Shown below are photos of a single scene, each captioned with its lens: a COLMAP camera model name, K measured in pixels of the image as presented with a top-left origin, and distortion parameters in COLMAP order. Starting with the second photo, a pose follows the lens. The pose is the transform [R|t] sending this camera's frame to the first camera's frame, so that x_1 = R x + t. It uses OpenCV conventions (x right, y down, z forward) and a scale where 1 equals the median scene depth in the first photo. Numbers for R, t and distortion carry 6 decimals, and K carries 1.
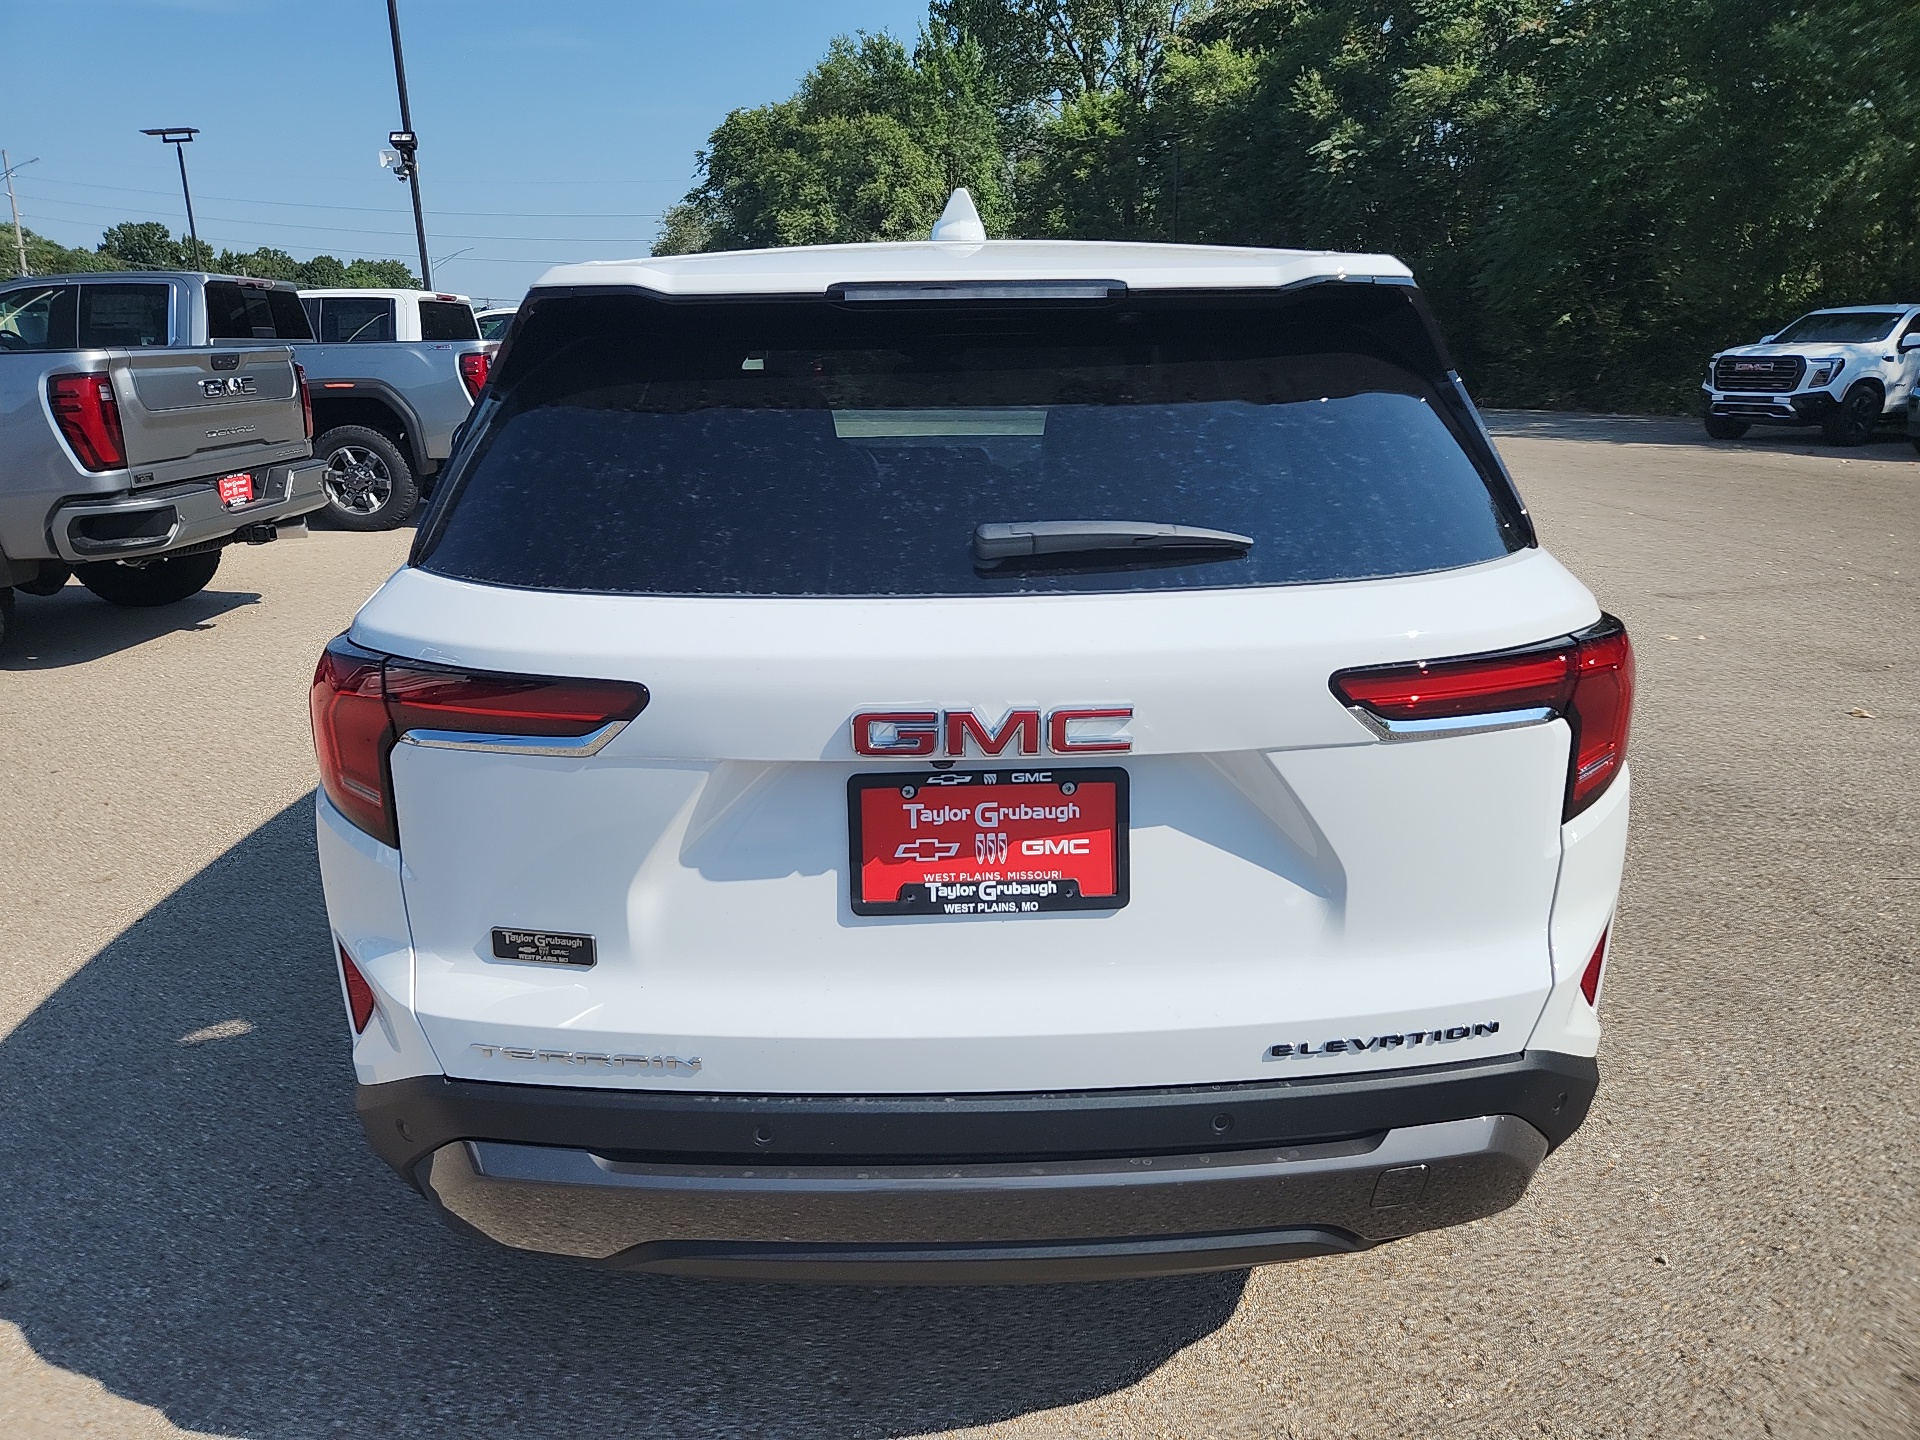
lens RADIAL K [[1281.0, 0, 936.7], [0, 1281.0, 710.6], [0, 0, 1]] dist [0.065445, -0.048464]
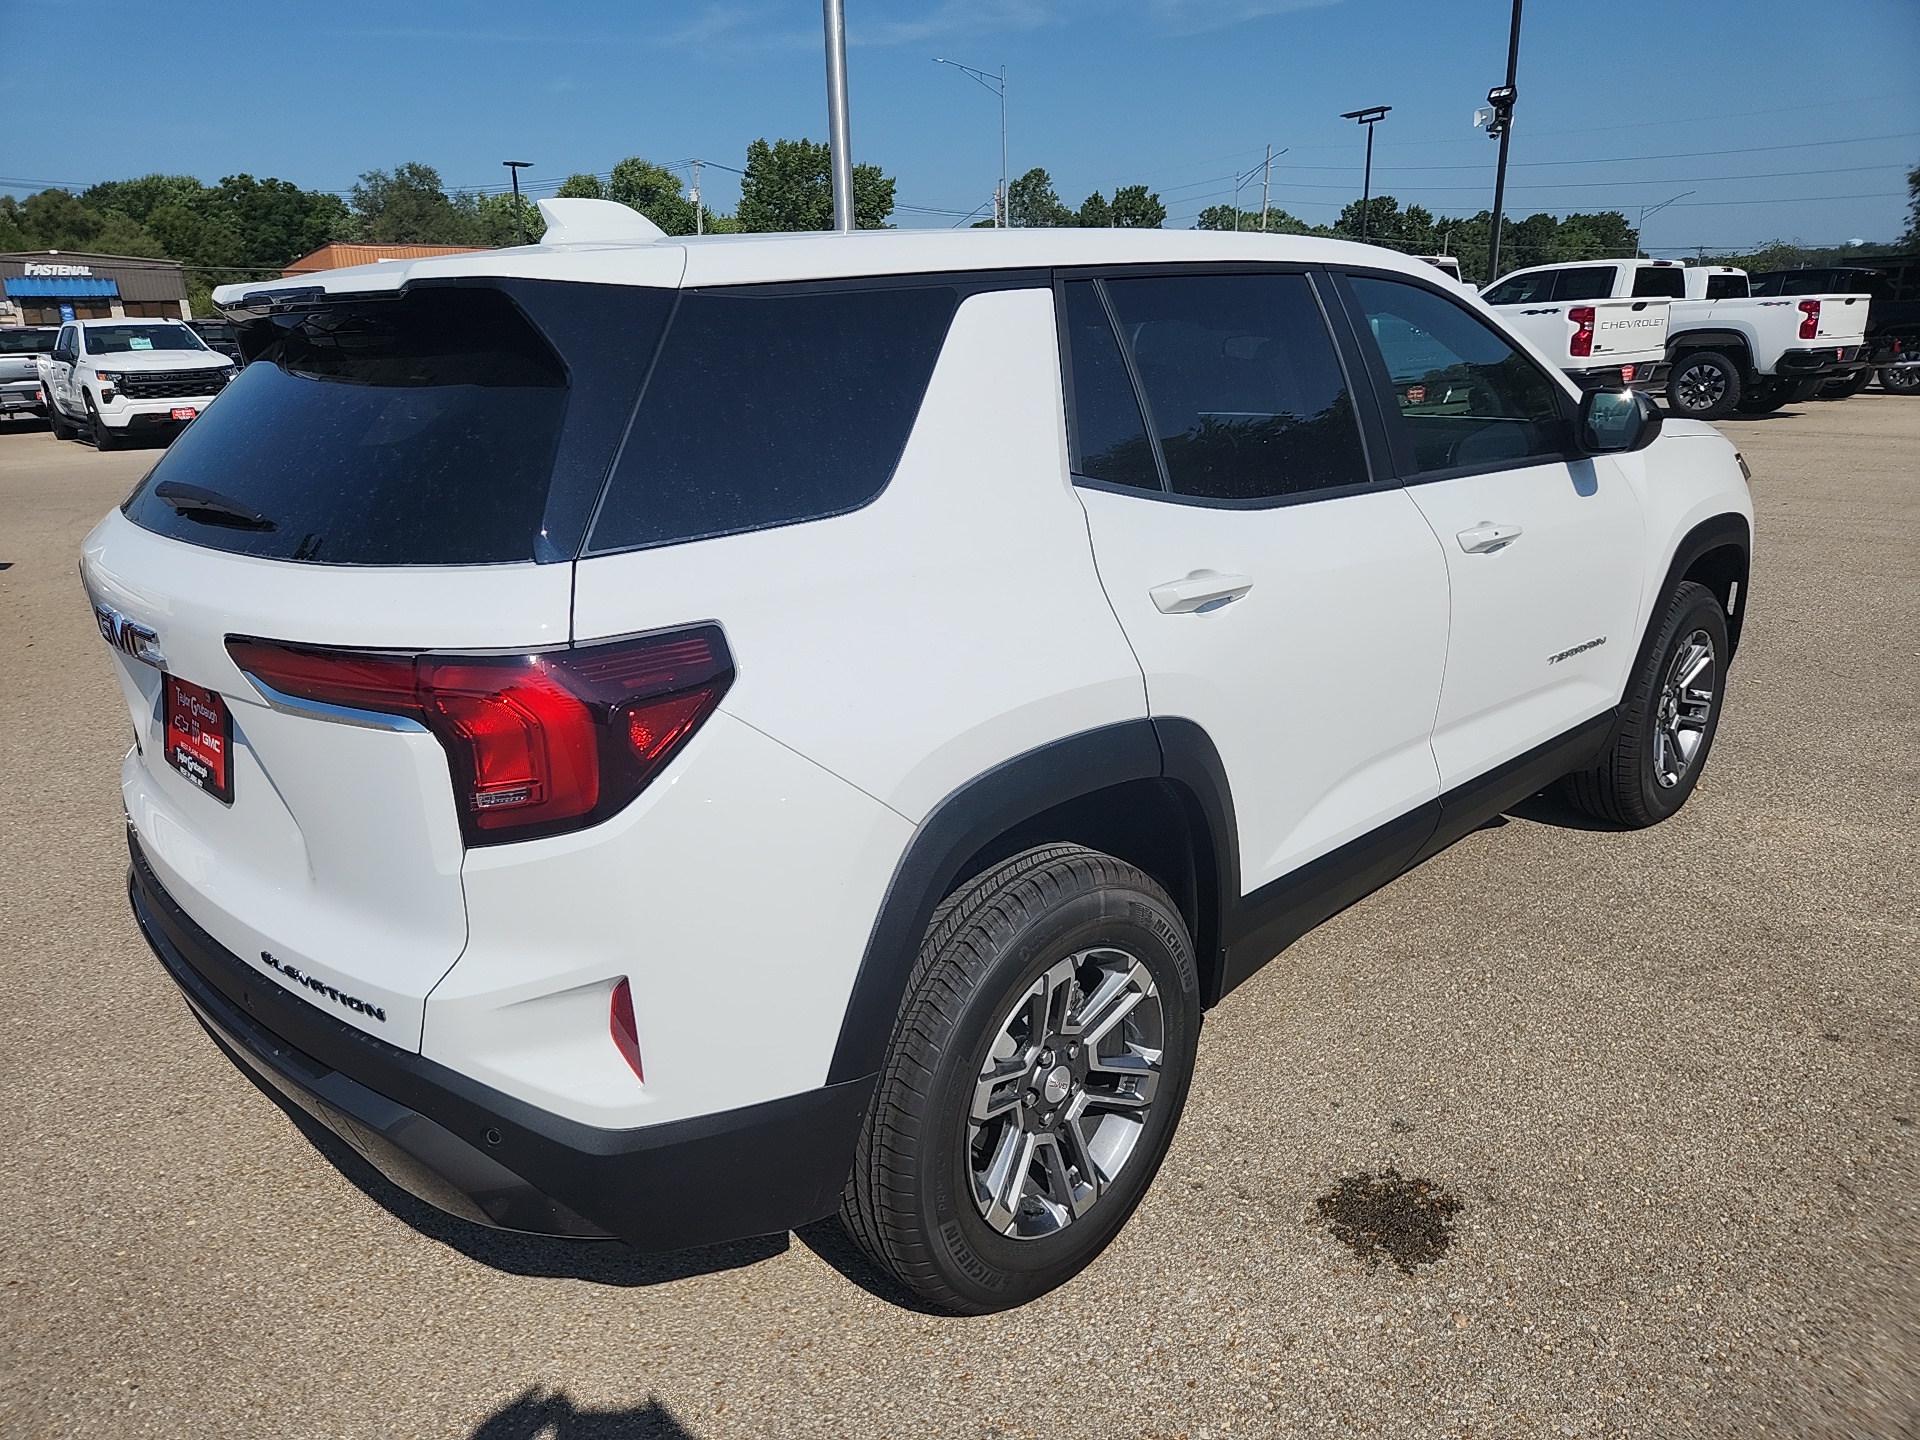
lens RADIAL K [[1281.0, 0, 950.5], [0, 1281.0, 718.2], [0, 0, 1]] dist [0.065445, -0.048464]
pose [[0.678477, 0.206848, -0.704899, 0.097551], [-0.182821, 0.976895, 0.110696, -0.012355], [0.711510, 0.053766, 0.700616, 0.041112]]
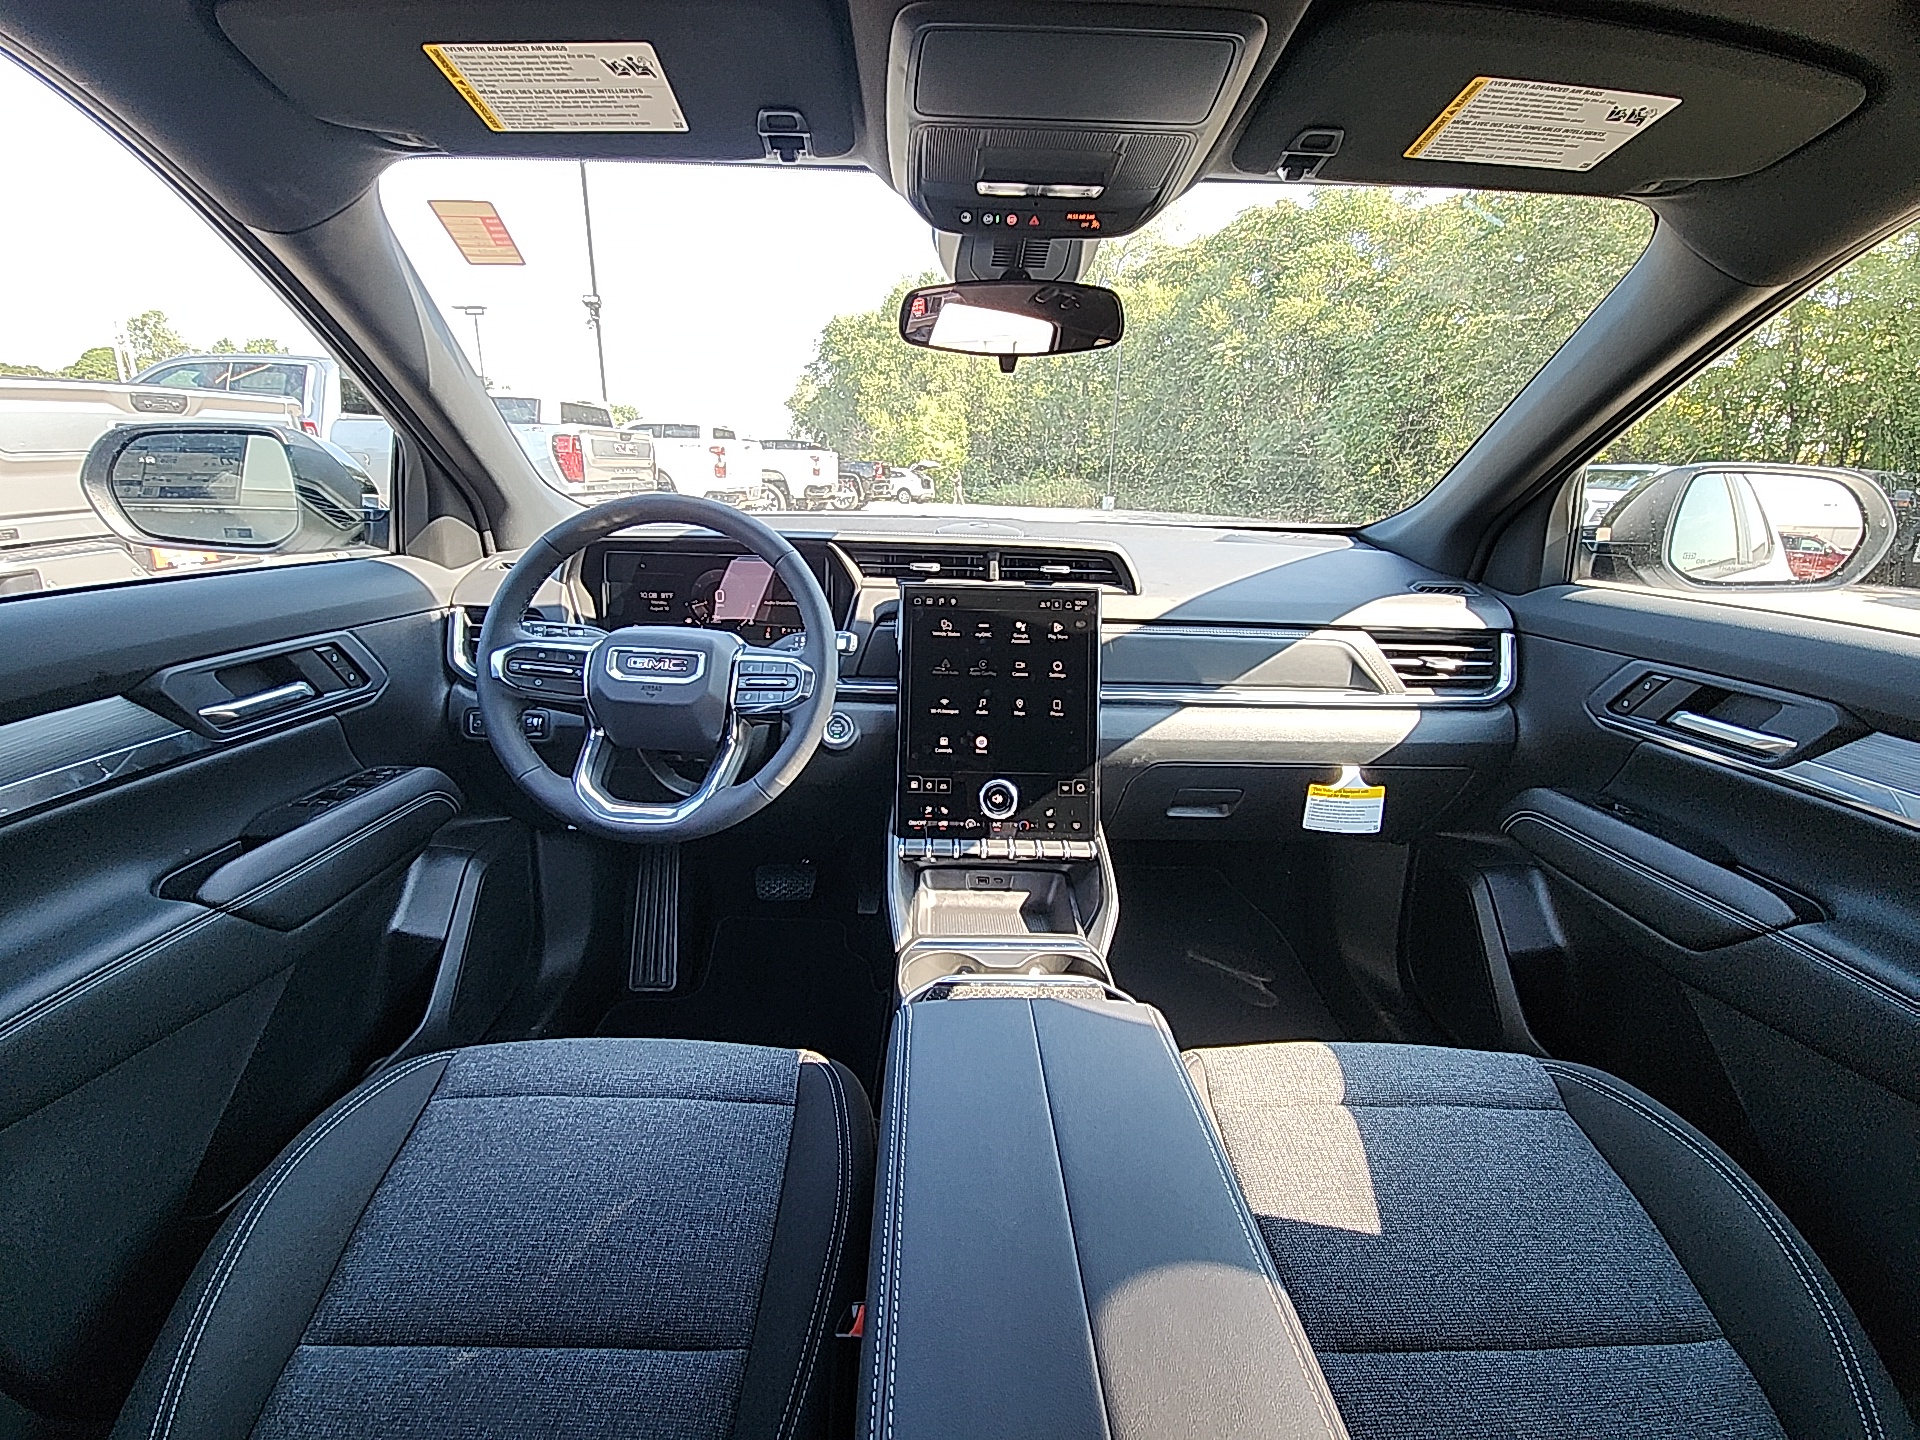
lens RADIAL K [[773.1, 0, 952.0], [0, 773.1, 703.6], [0, 0, 1]] dist [0.014441, -0.010594]
pose [[0.998959, 0.045194, 0.006198, -0.002920], [-0.045282, 0.998863, 0.014893, -0.028744], [-0.005518, -0.015158, 0.999870, 0.144144]]
